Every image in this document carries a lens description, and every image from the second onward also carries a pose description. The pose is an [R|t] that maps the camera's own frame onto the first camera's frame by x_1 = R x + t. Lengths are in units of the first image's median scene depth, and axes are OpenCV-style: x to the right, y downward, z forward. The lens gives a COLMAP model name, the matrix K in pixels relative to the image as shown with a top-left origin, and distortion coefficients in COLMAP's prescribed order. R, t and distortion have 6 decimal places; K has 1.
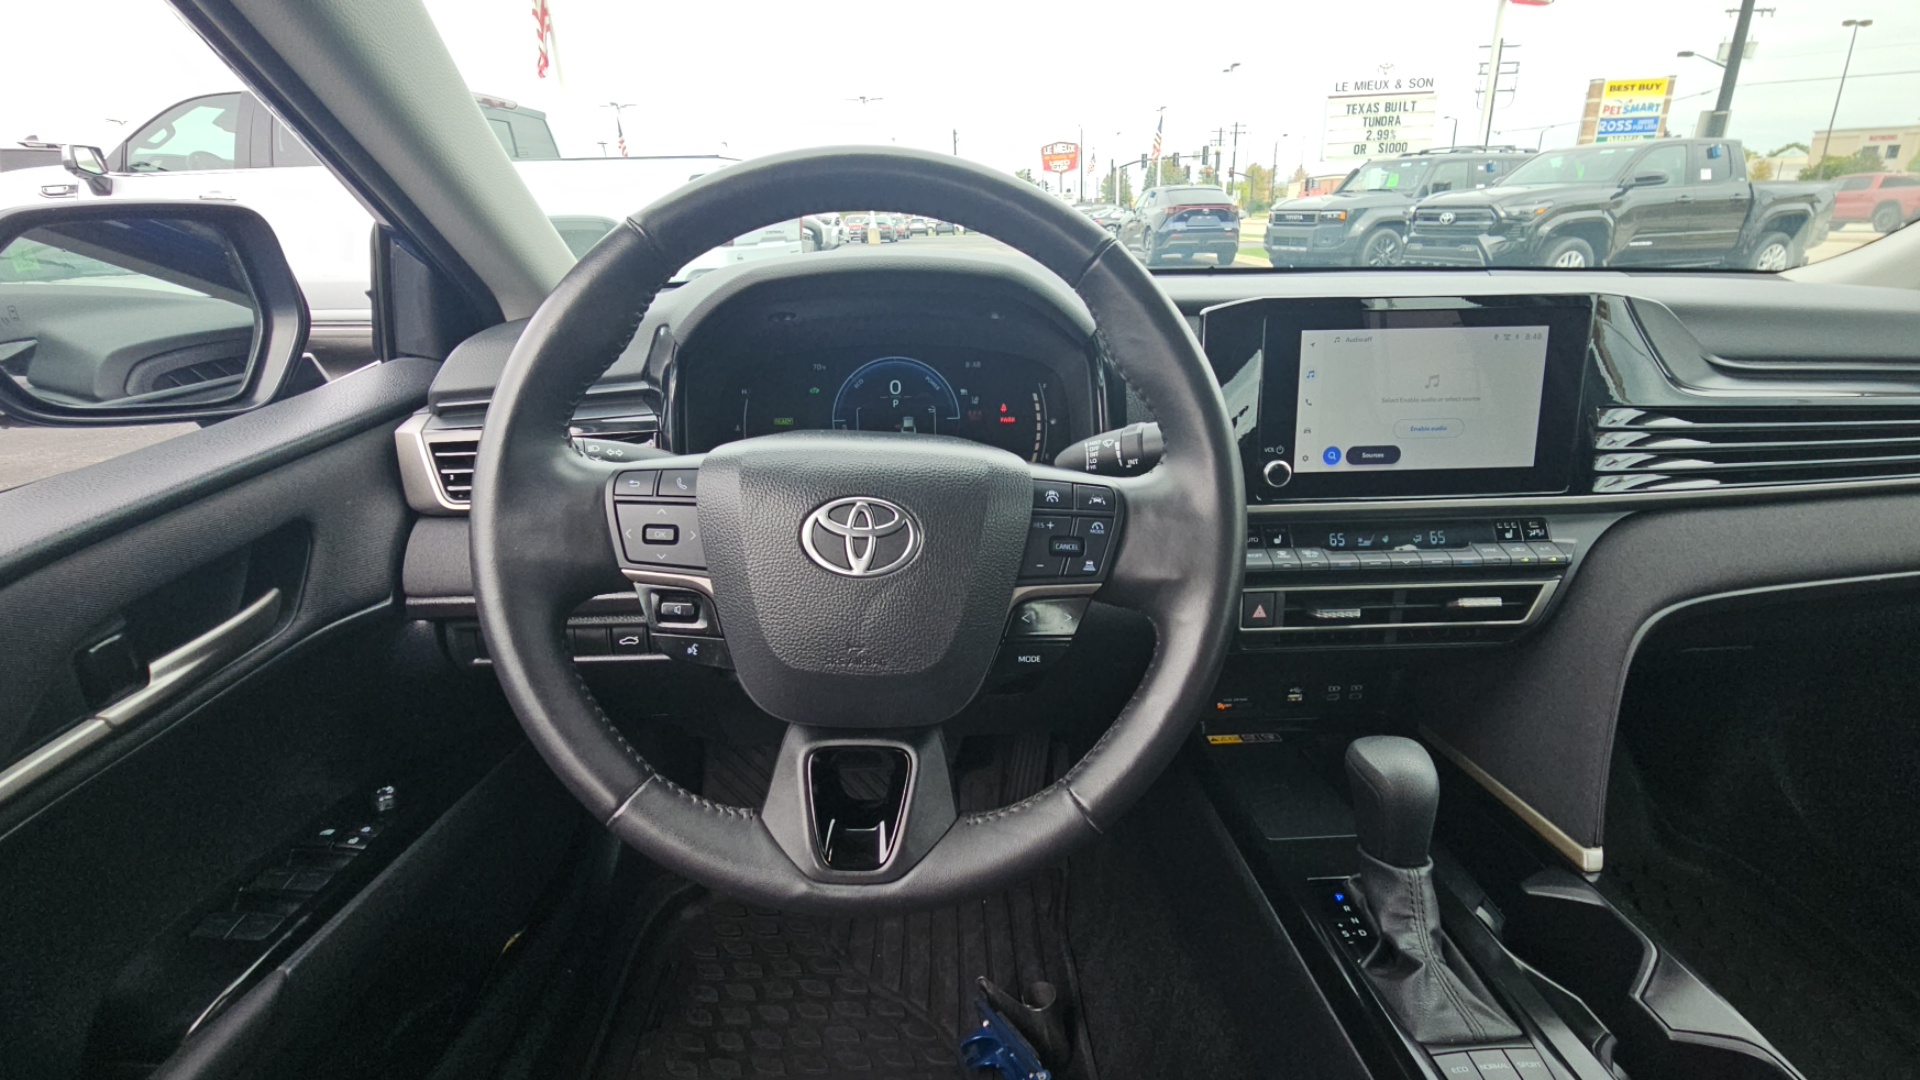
lens RADIAL K [[861.3, 0, 983.3], [0, 861.3, 542.6], [0, 0, 1]] dist [0.009624, -0.006169]
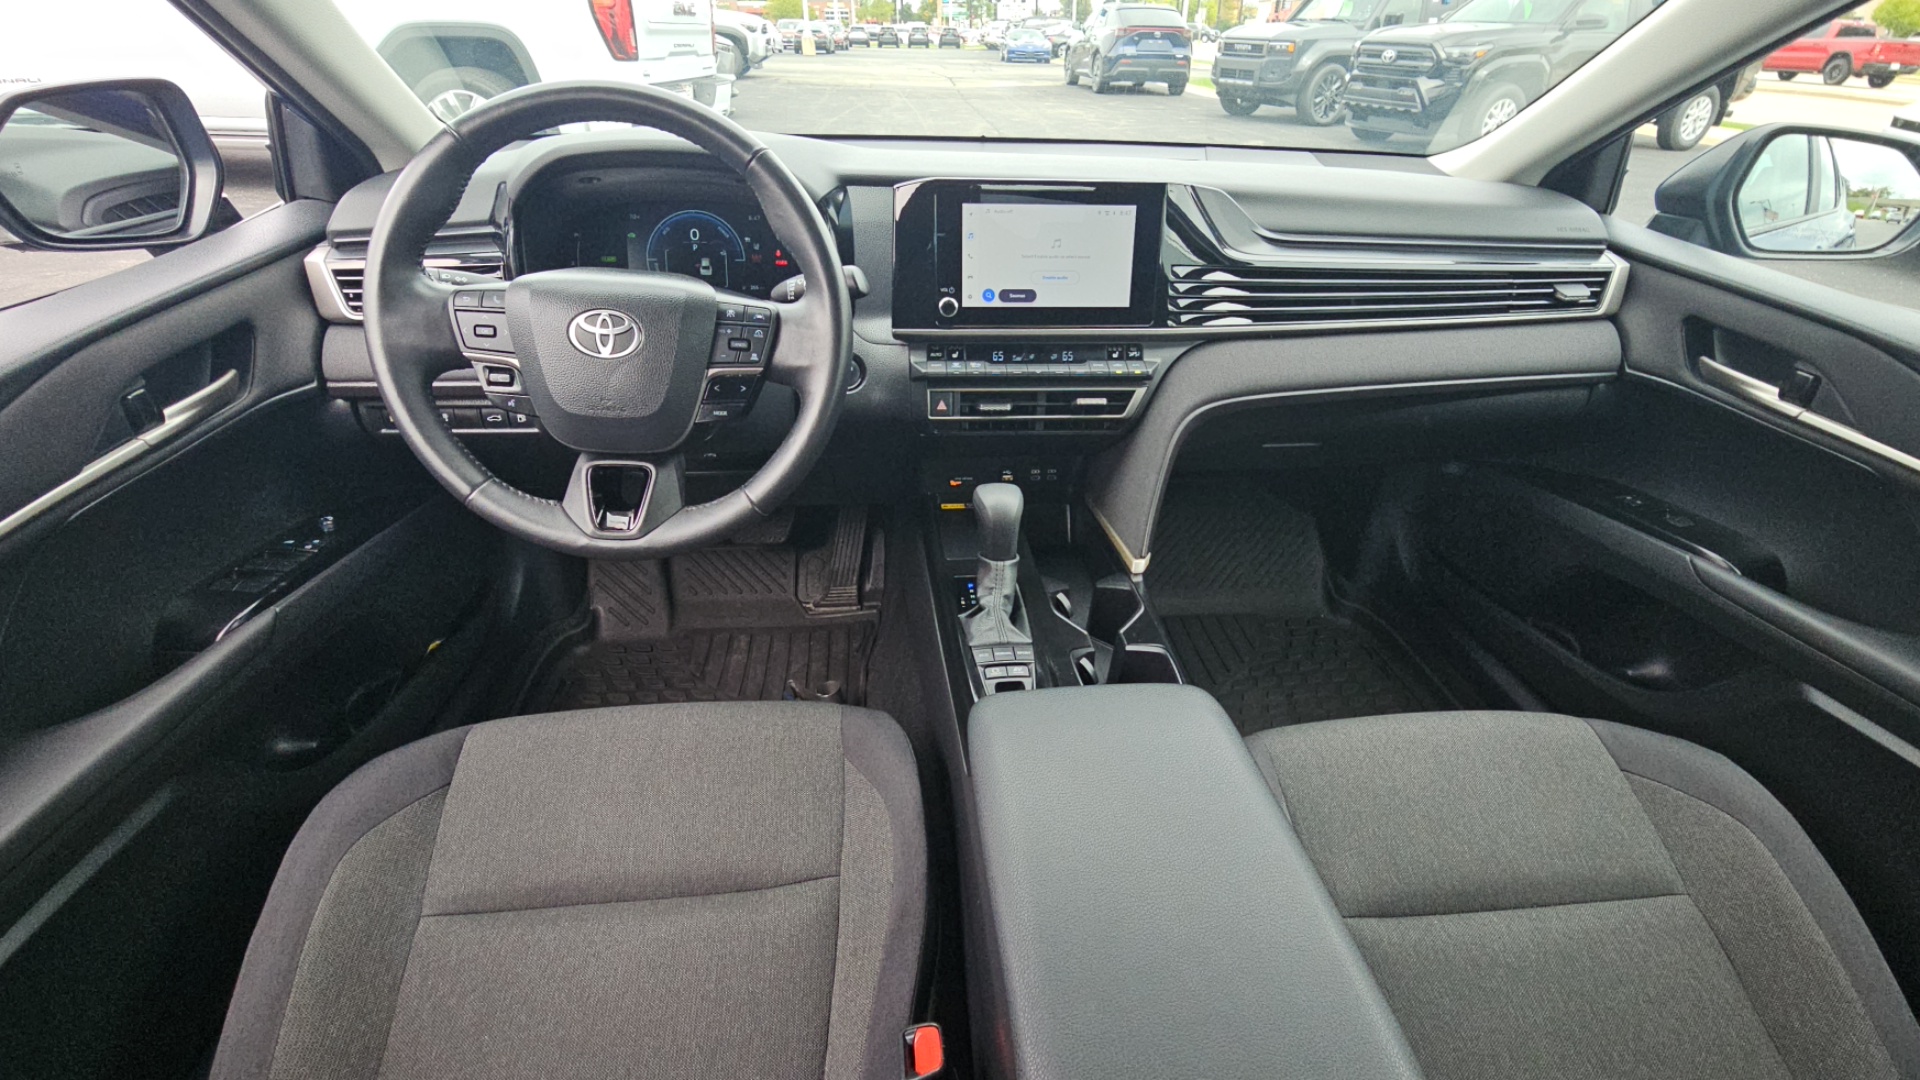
lens RADIAL K [[861.3, 0, 980.6], [0, 861.3, 542.5], [0, 0, 1]] dist [0.009624, -0.006169]
pose [[0.998160, 0.007501, 0.060163, 0.258422], [-0.017946, 0.984405, 0.175000, 0.044847], [-0.057912, -0.175758, 0.982729, -0.406592]]
